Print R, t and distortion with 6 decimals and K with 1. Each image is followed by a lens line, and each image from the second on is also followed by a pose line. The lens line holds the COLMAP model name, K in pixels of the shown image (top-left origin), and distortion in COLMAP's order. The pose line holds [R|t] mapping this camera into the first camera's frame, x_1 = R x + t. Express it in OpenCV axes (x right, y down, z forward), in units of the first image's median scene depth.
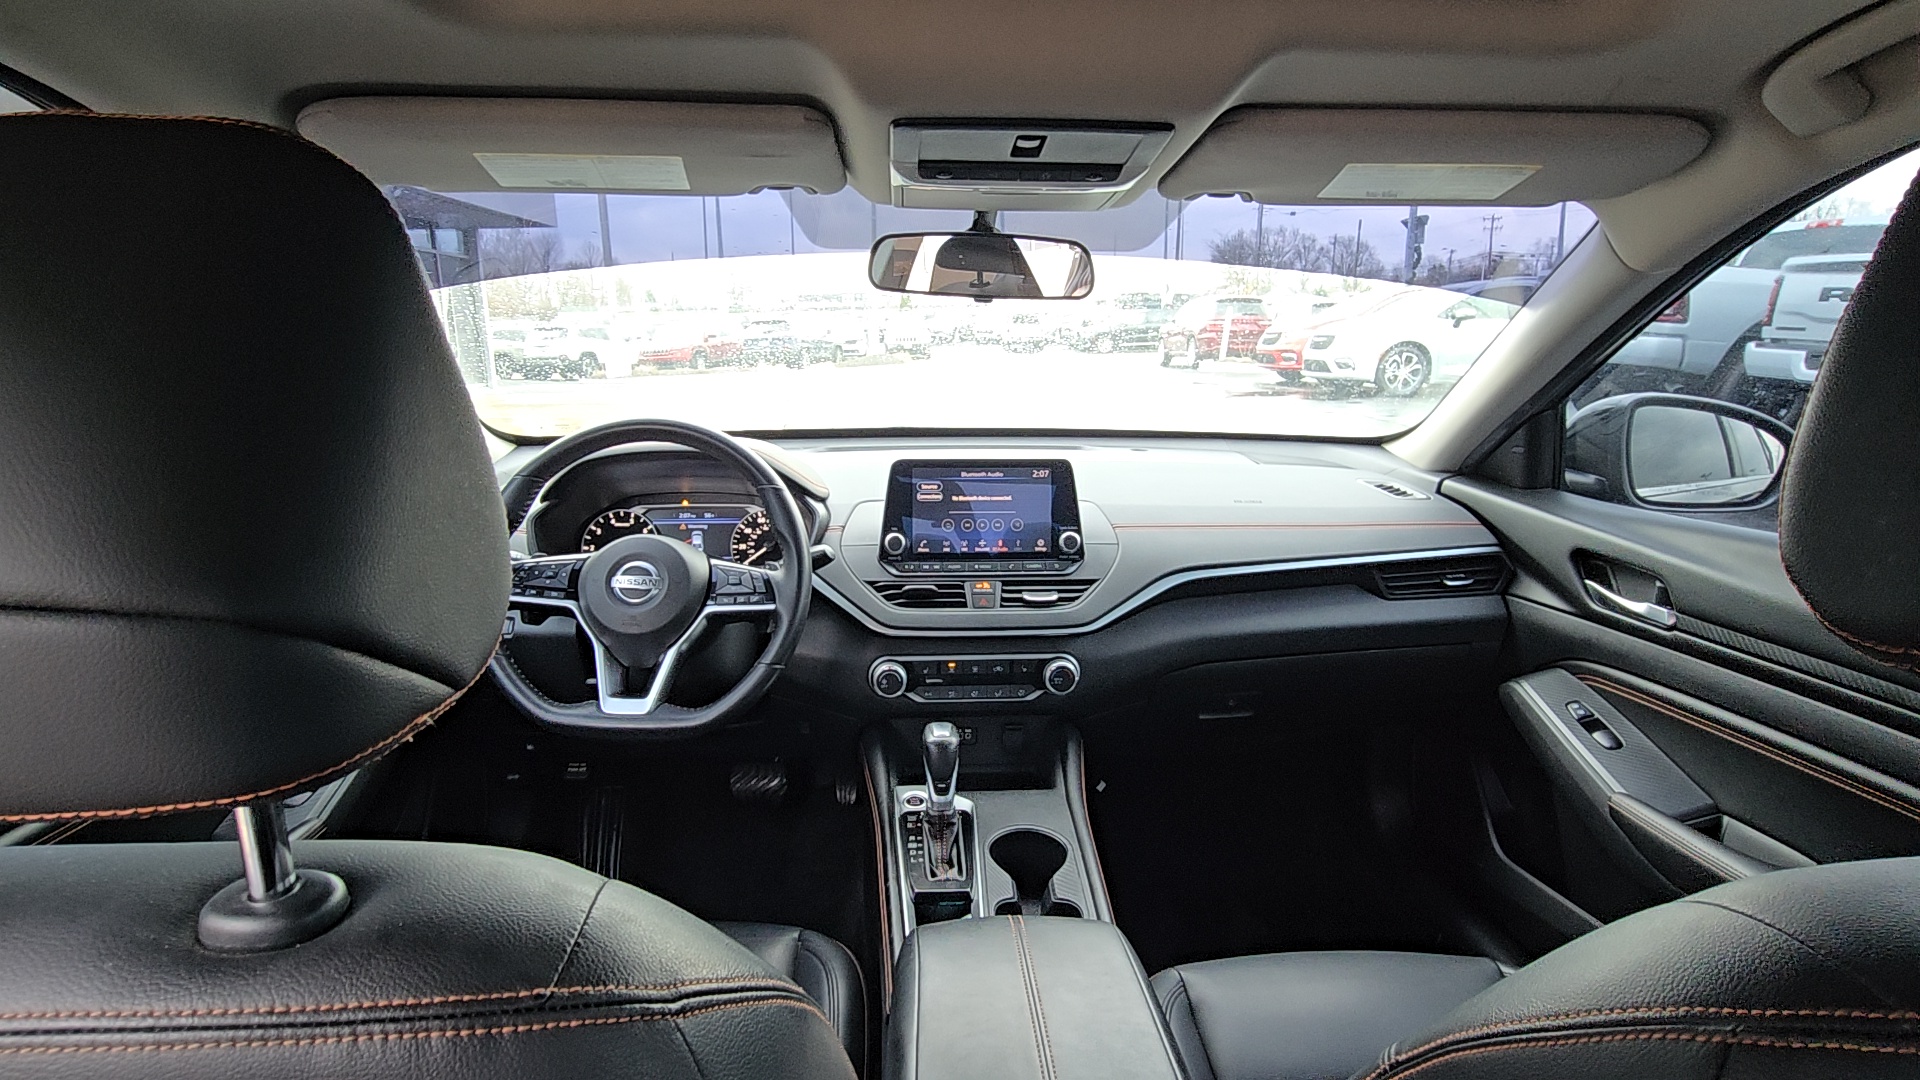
lens RADIAL K [[966.4, 0, 951.2], [0, 966.4, 543.0], [0, 0, 1]] dist [-0.001935, 0.001101]
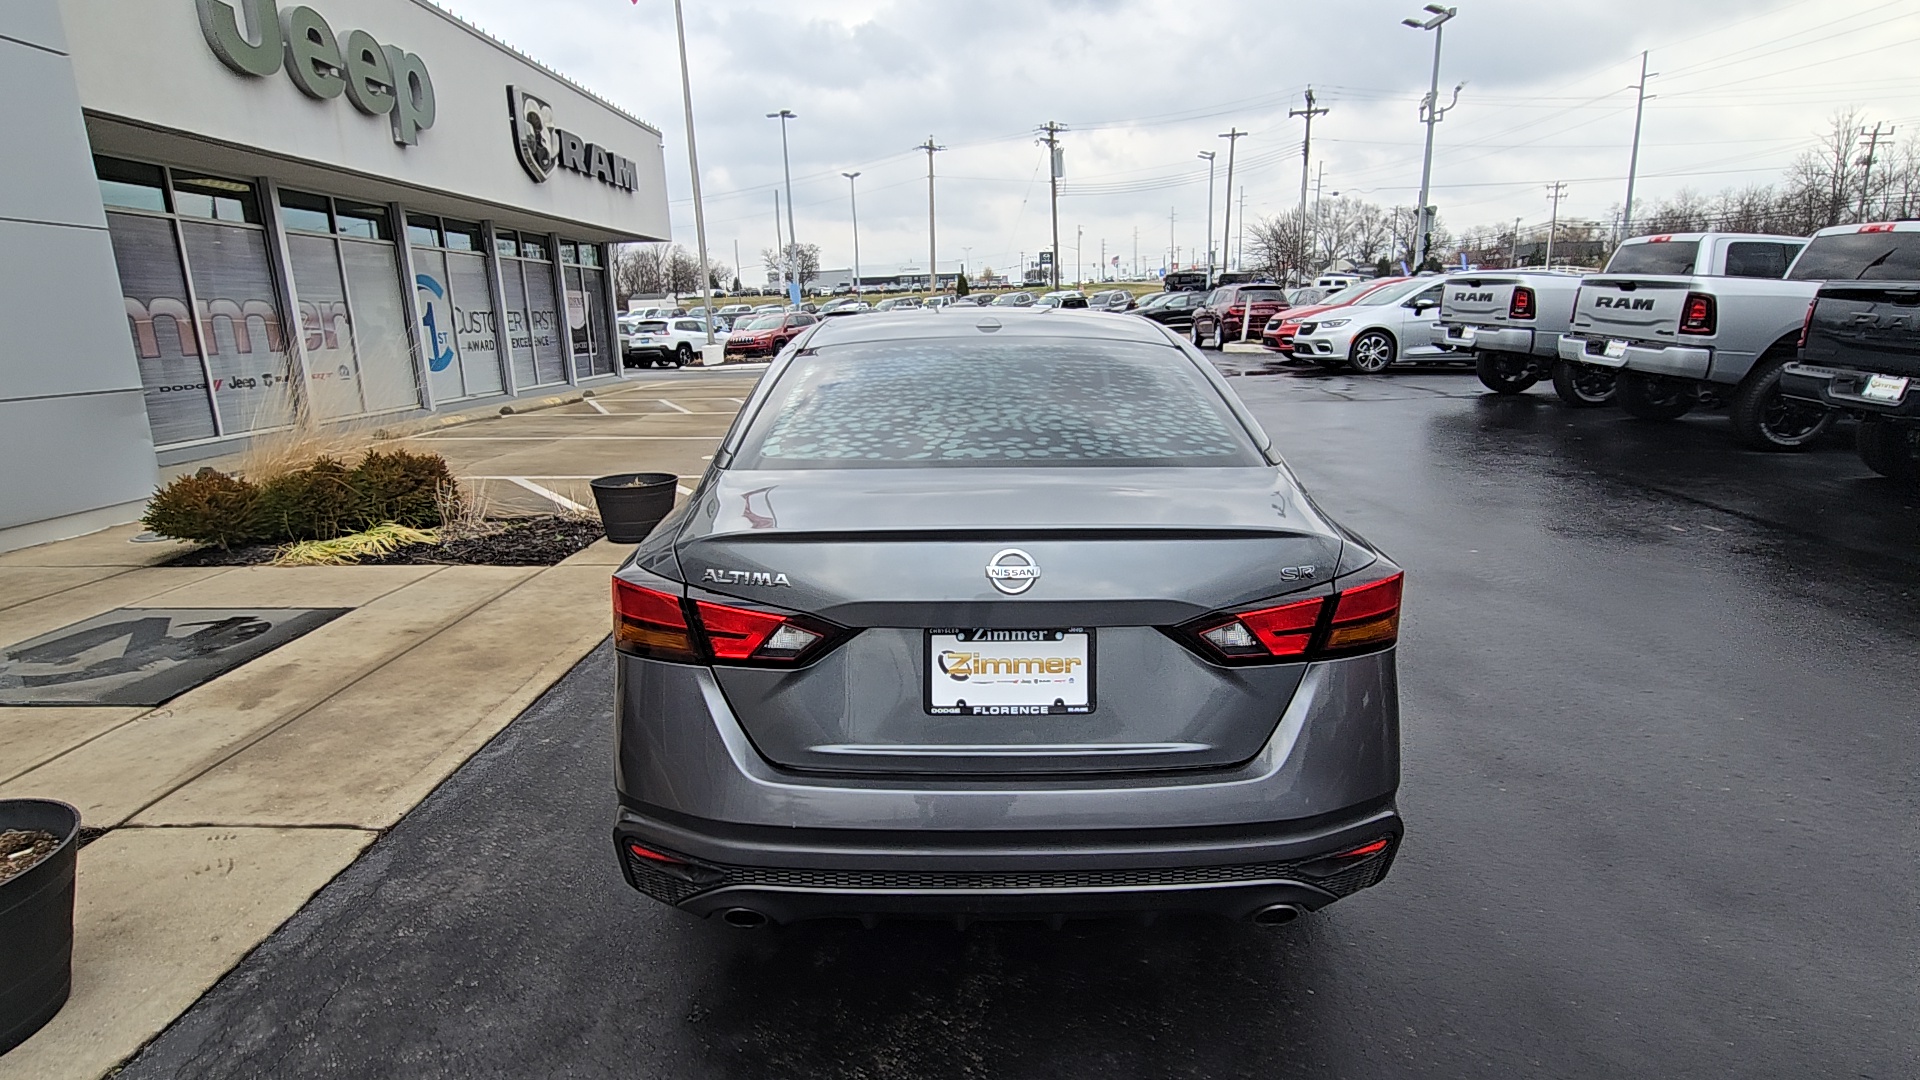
lens RADIAL K [[966.4, 0, 951.2], [0, 966.4, 543.0], [0, 0, 1]] dist [-0.001935, 0.001101]
pose [[0.998187, -0.004313, -0.060031, 0.024174], [0.005553, 0.999774, 0.020505, 0.064794], [0.059929, -0.020801, 0.997986, -0.473649]]
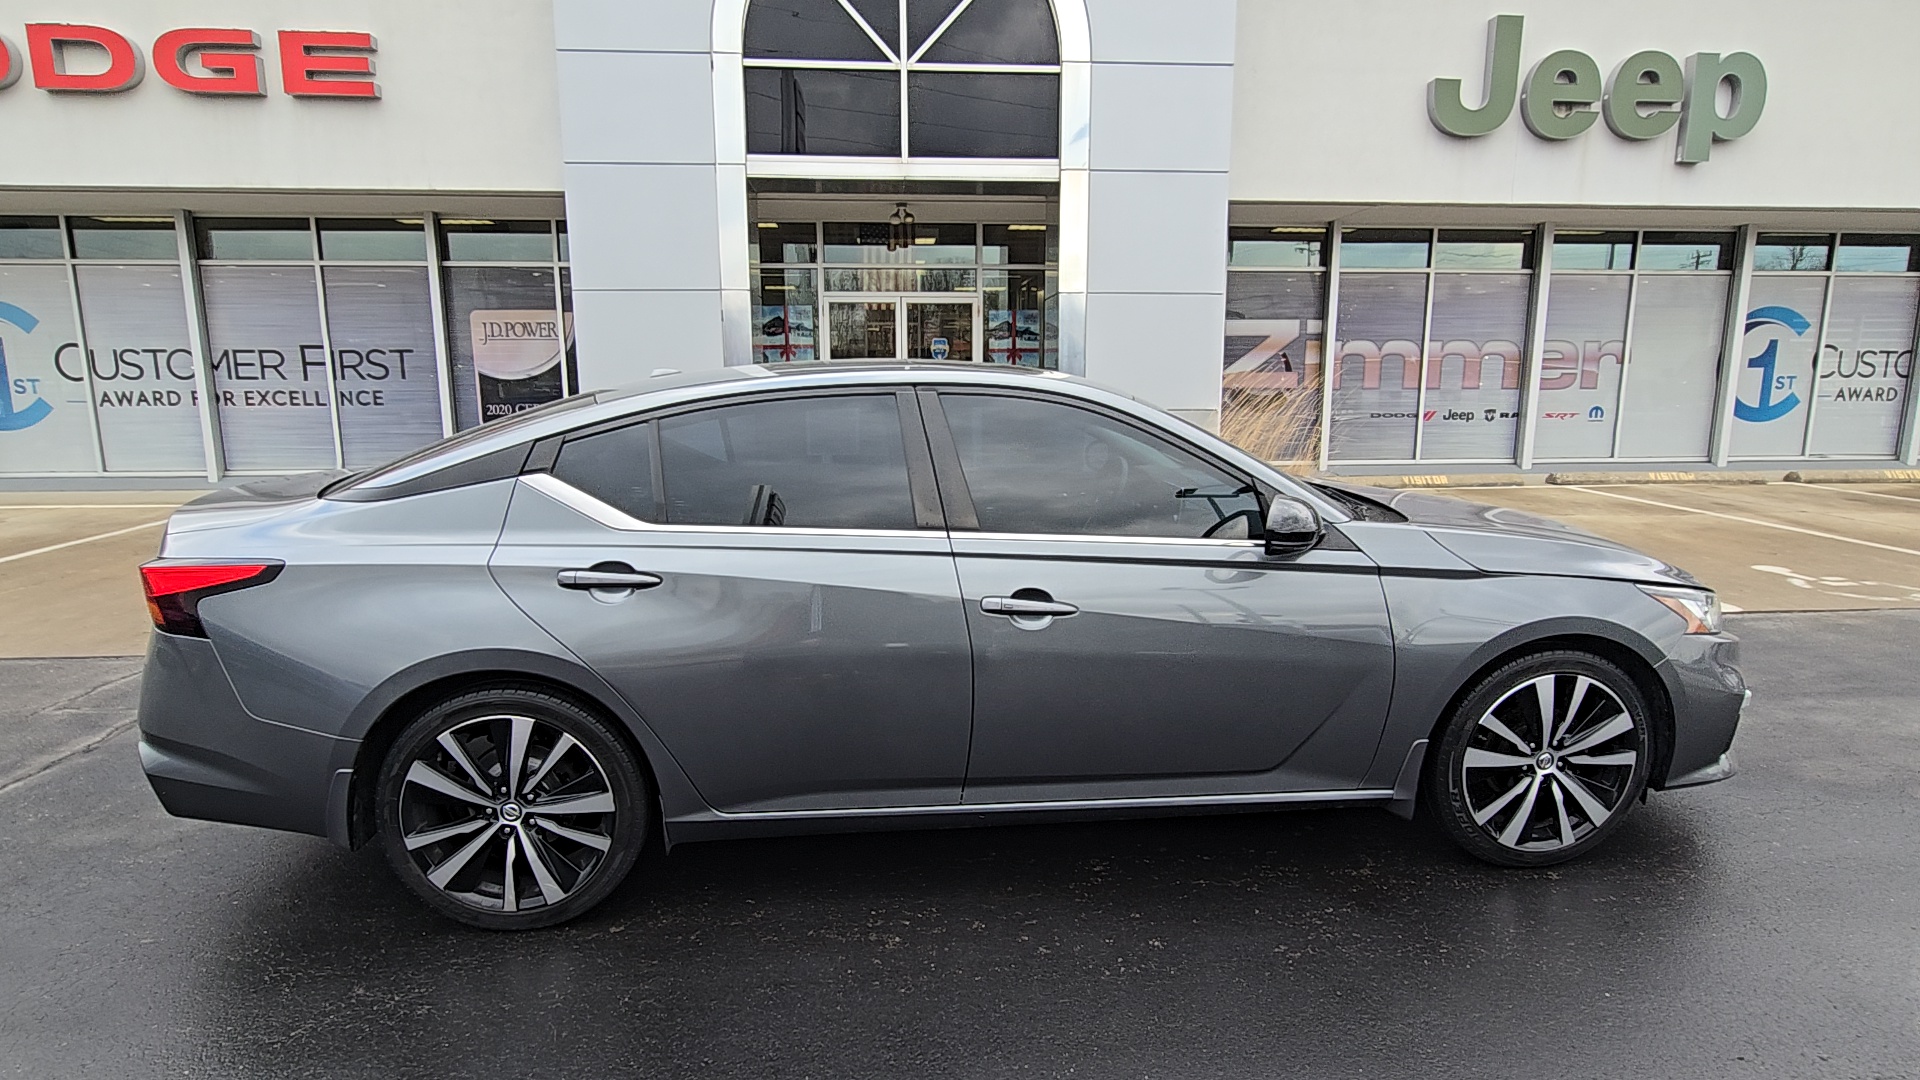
lens RADIAL K [[966.4, 0, 951.2], [0, 966.4, 543.0], [0, 0, 1]] dist [-0.001935, 0.001101]
pose [[0.049220, 0.178241, -0.982755, 0.468702], [-0.208486, 0.964106, 0.164417, -0.043209], [0.976786, 0.196798, 0.084615, 0.032492]]
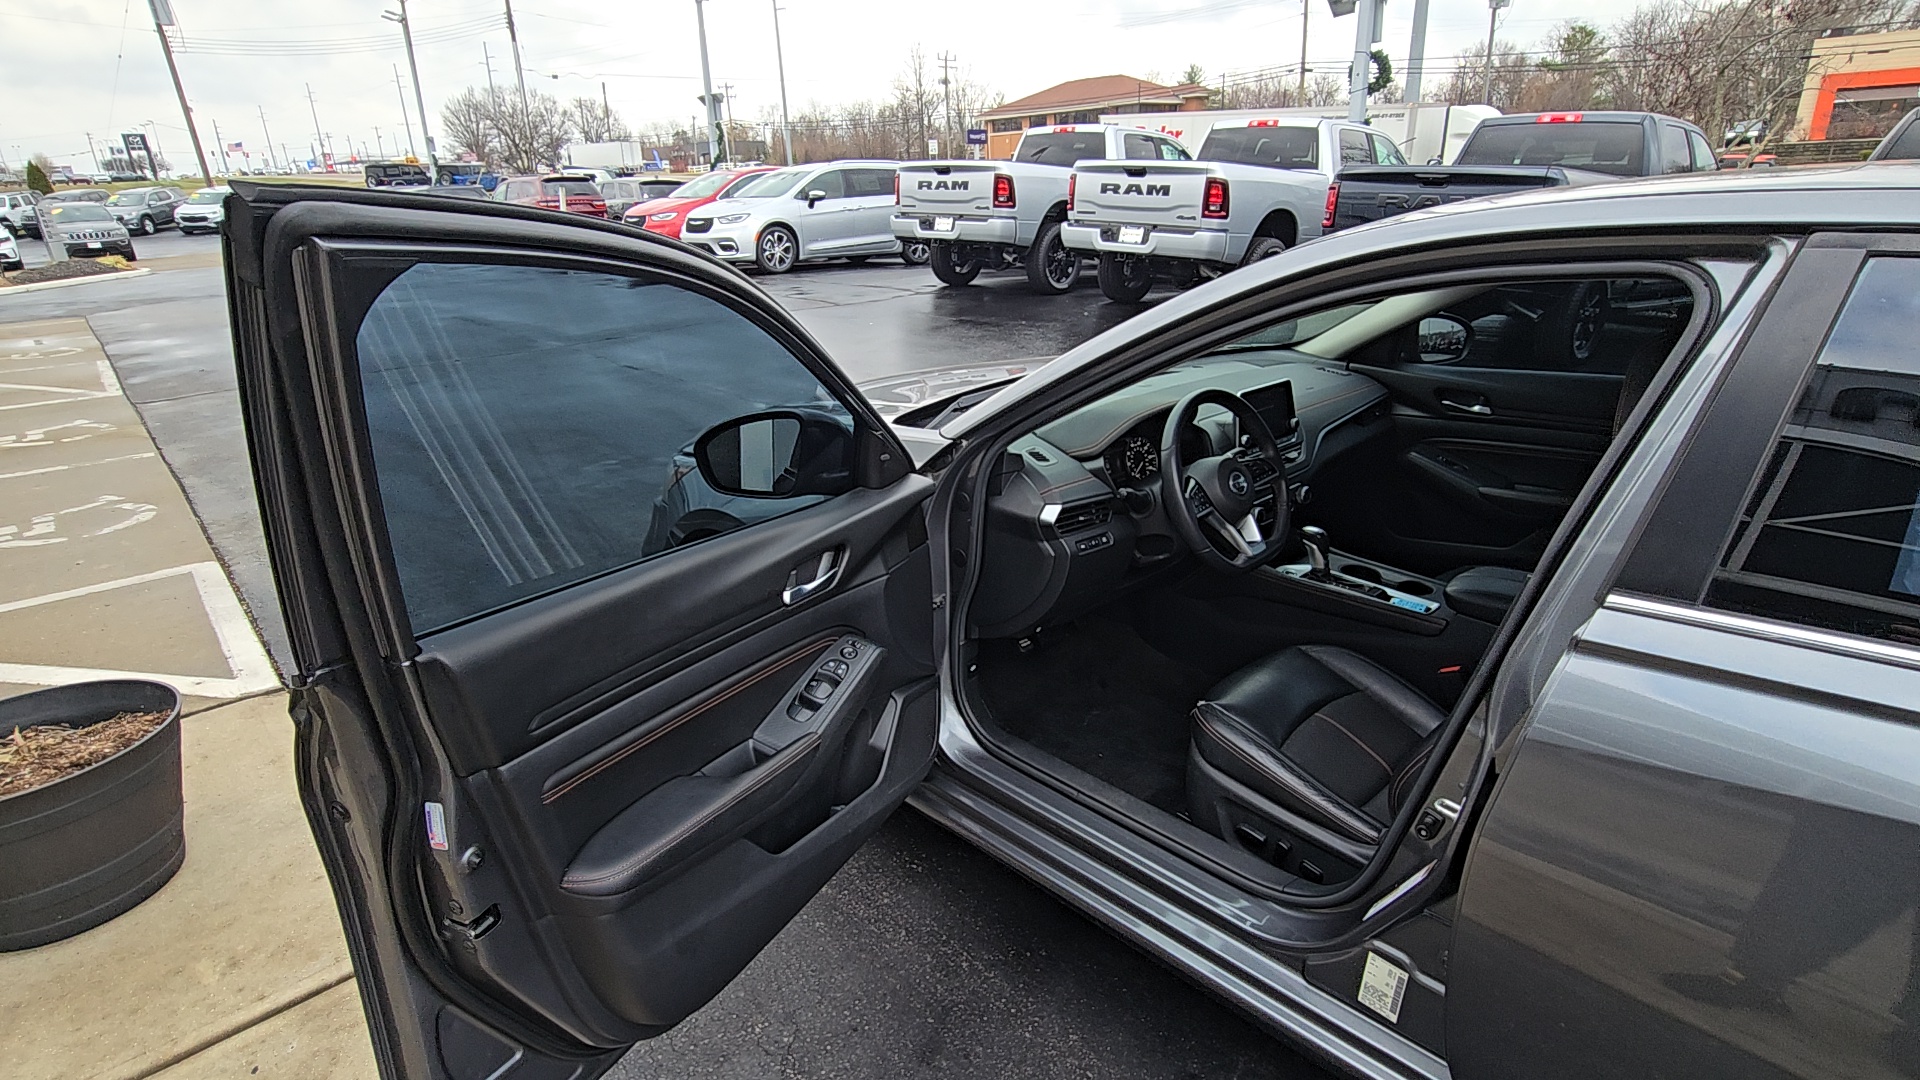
lens RADIAL K [[966.4, 0, 951.2], [0, 966.4, 543.0], [0, 0, 1]] dist [-0.001935, 0.001101]
pose [[0.759445, -0.243382, 0.603331, -0.262845], [0.165825, 0.969172, 0.182228, -0.038230], [-0.629082, -0.038345, 0.776392, -0.009481]]
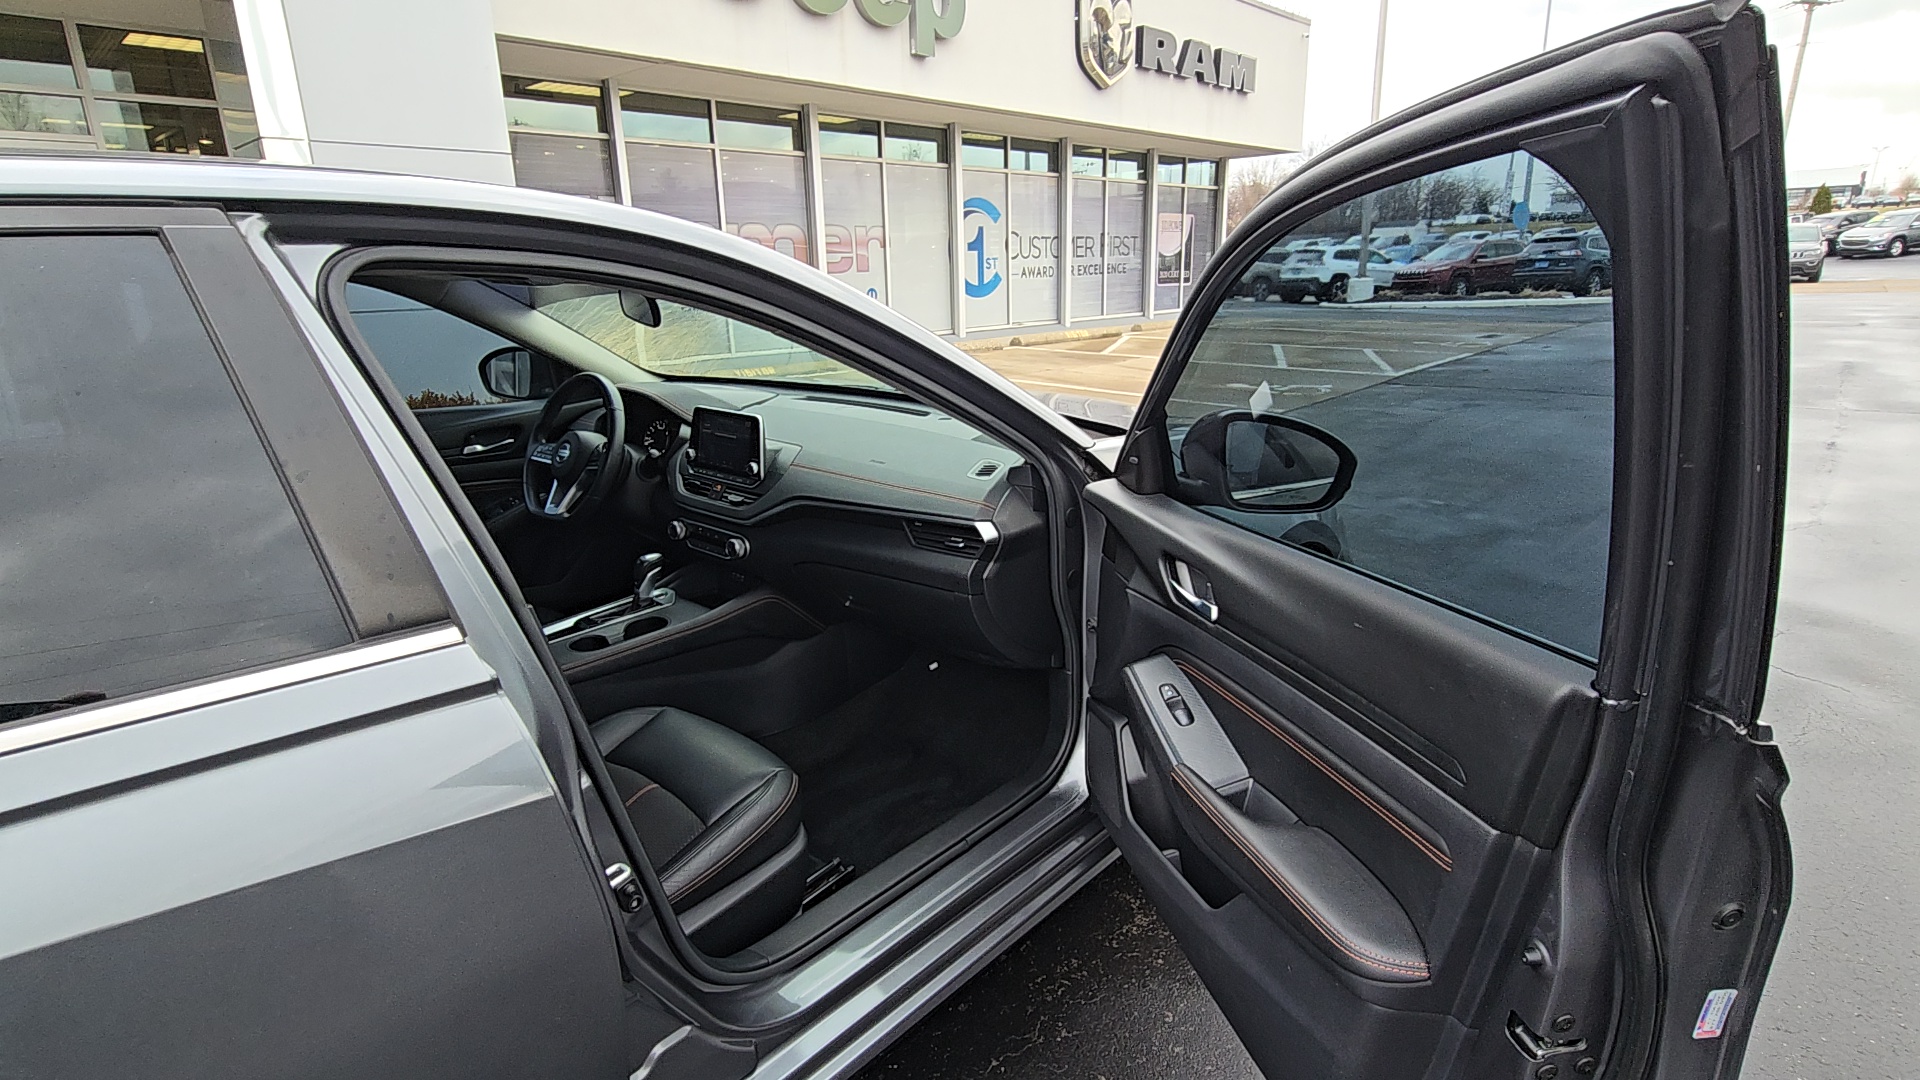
lens RADIAL K [[966.4, 0, 951.2], [0, 966.4, 543.0], [0, 0, 1]] dist [-0.001935, 0.001101]
pose [[0.711643, 0.189792, -0.676419, 0.249128], [-0.133791, 0.981810, 0.134722, -0.025090], [0.689684, -0.005375, 0.724091, 0.012939]]
